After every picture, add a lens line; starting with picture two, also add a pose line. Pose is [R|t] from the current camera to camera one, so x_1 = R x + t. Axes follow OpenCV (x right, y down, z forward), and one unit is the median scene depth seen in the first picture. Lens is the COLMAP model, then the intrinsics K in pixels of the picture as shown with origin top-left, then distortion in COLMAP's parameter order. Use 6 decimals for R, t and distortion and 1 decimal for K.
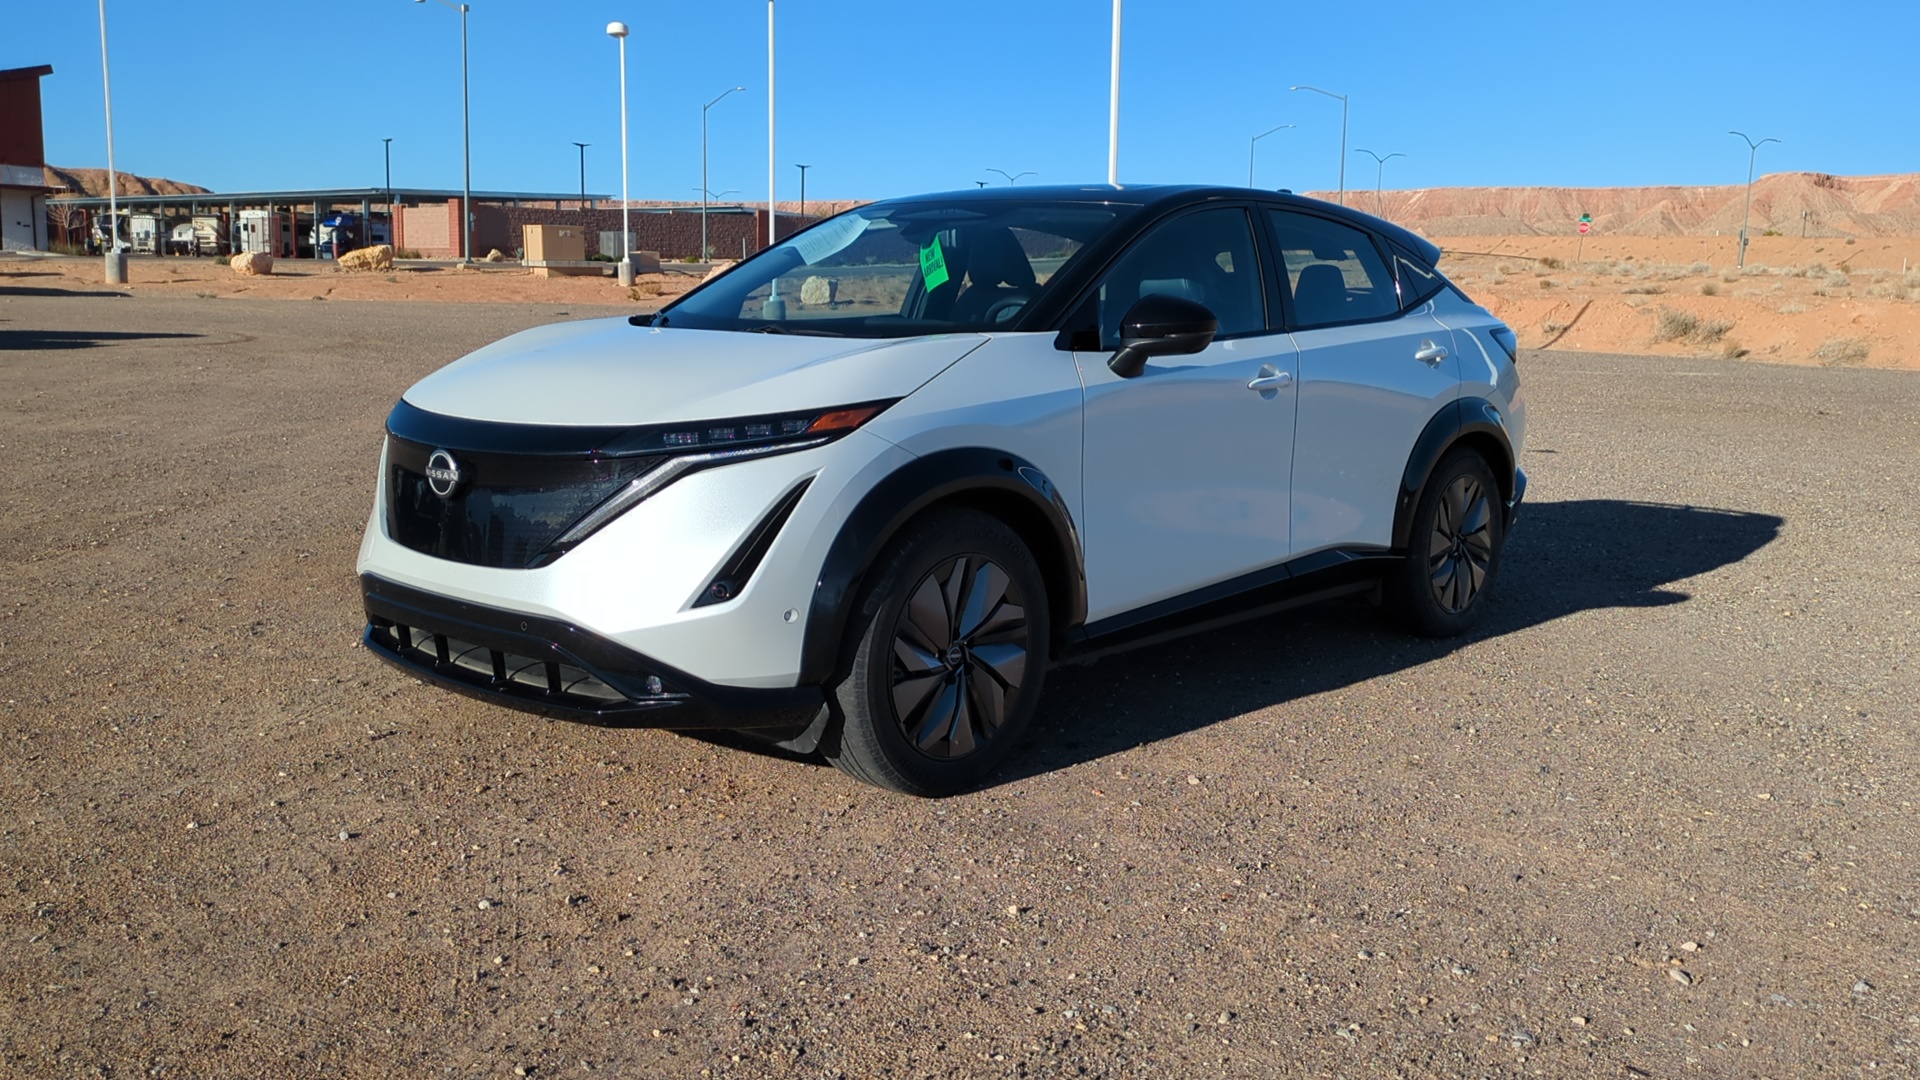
lens RADIAL K [[1648.3, 0, 968.9], [0, 1648.3, 543.5], [0, 0, 1]] dist [0.048649, -0.015468]
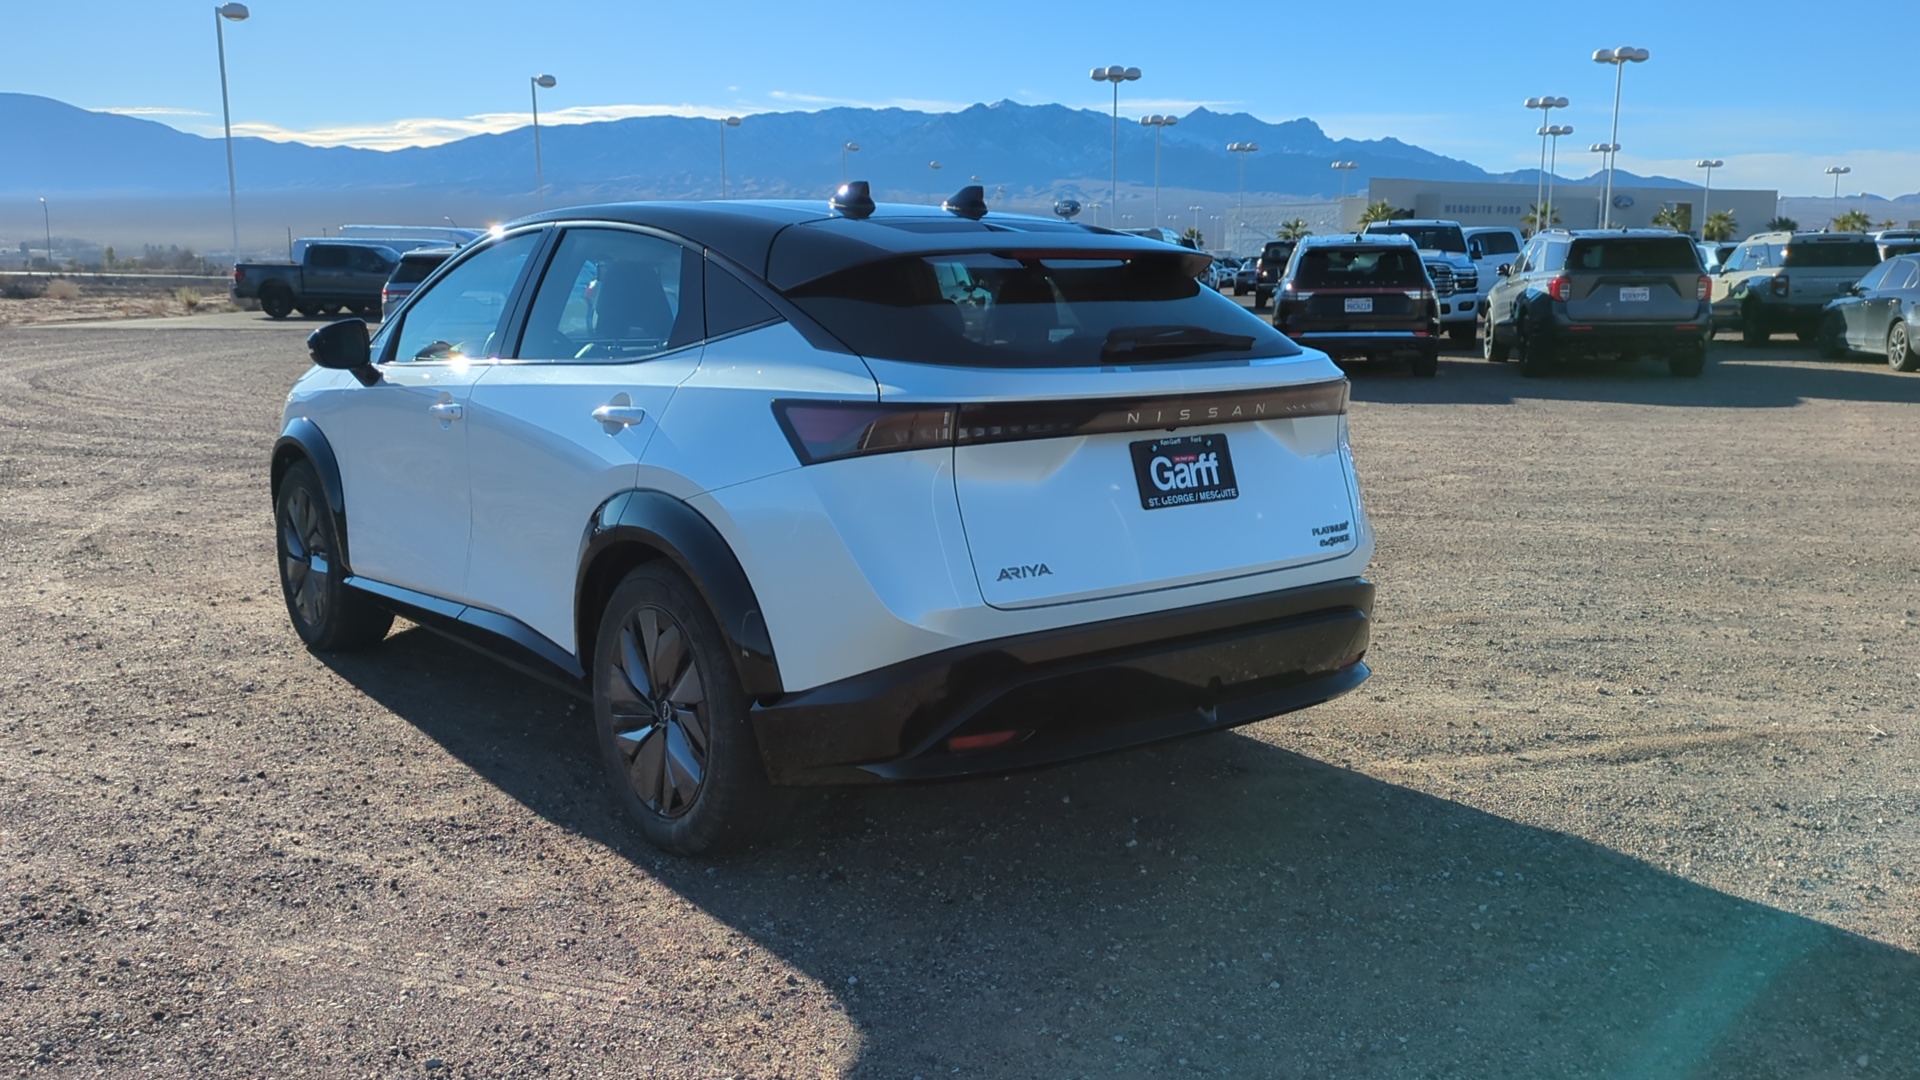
lens RADIAL K [[1648.3, 0, 968.2], [0, 1648.3, 547.7], [0, 0, 1]] dist [0.048649, -0.015468]
pose [[-0.160250, 0.143346, -0.976612, 0.077699], [-0.157567, 0.972997, 0.168670, -0.016451], [0.974419, 0.180912, -0.133336, 0.101746]]
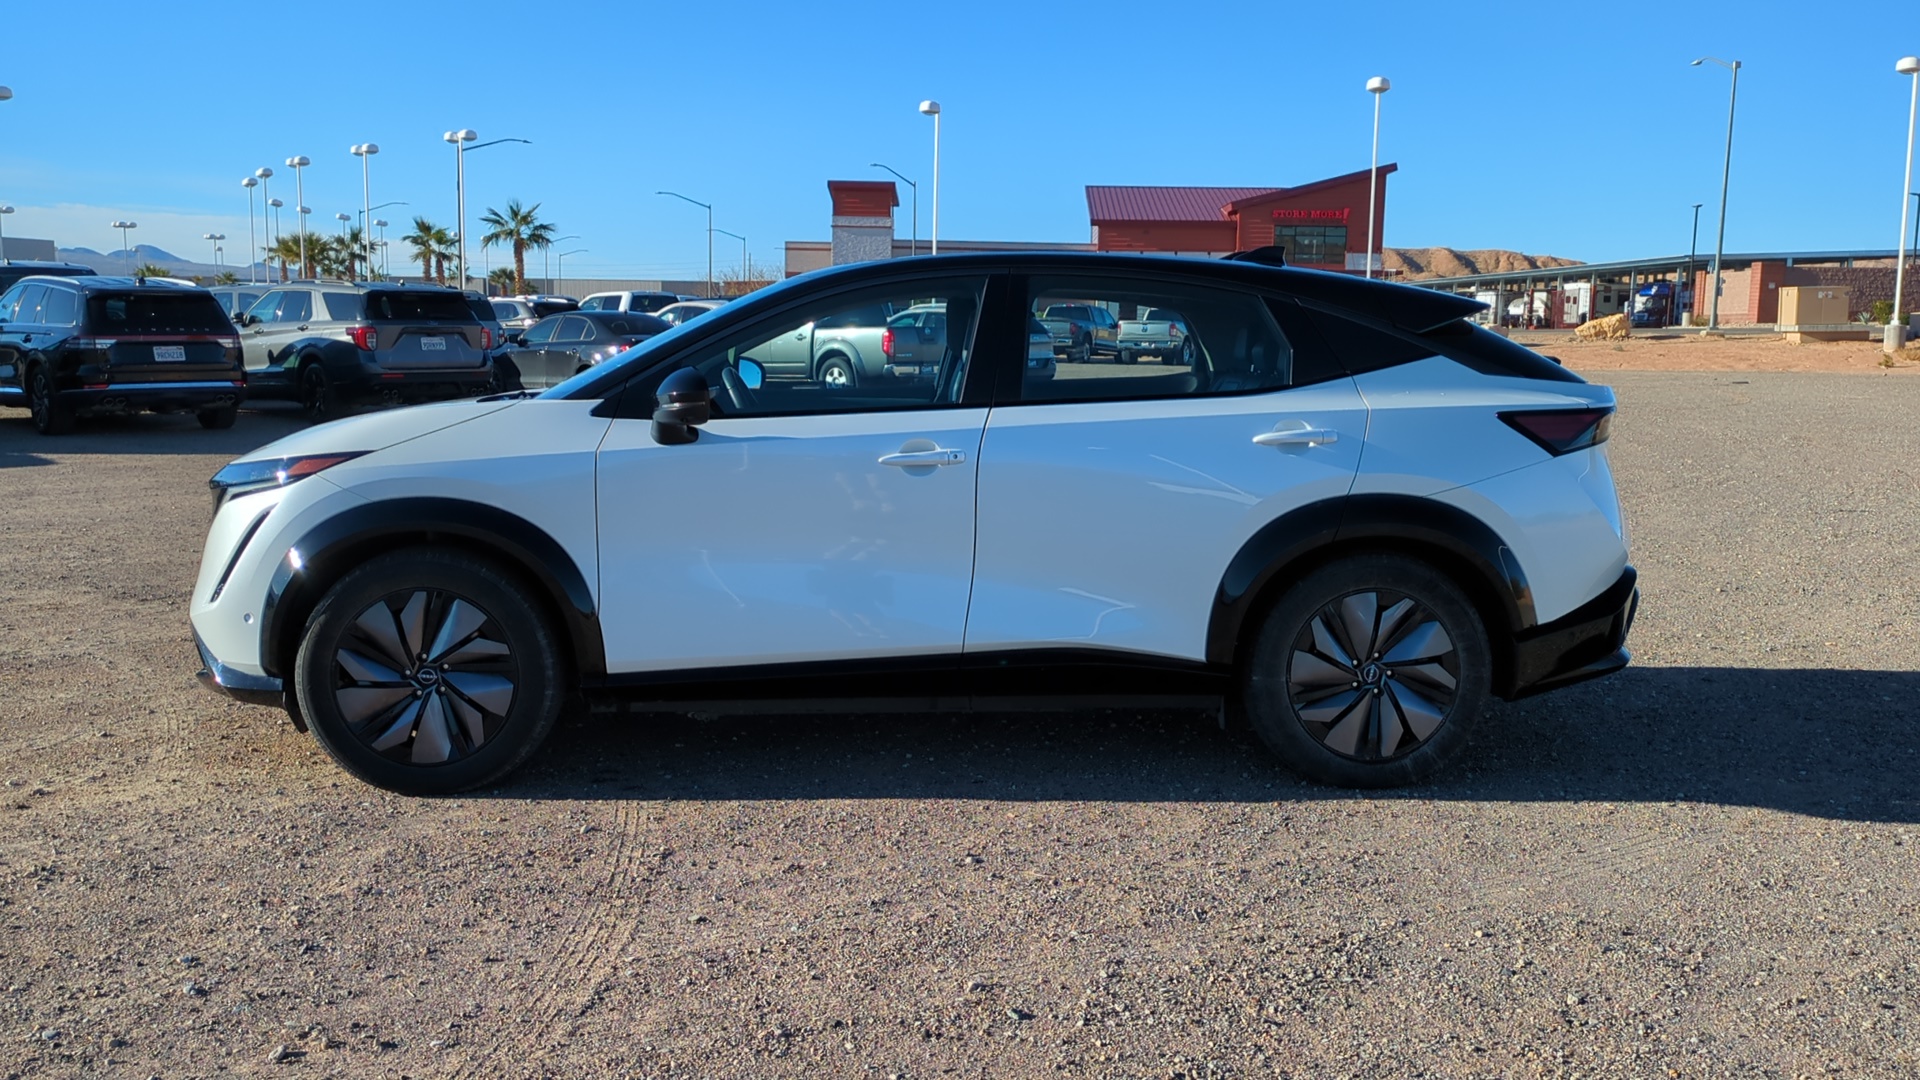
lens RADIAL K [[1648.3, 0, 974.8], [0, 1648.3, 542.5], [0, 0, 1]] dist [0.048649, -0.015468]
pose [[0.721486, 0.074872, -0.688369, 0.060192], [-0.103220, 0.994659, 0.000001, -0.003679], [0.684692, 0.071053, 0.725361, 0.023494]]
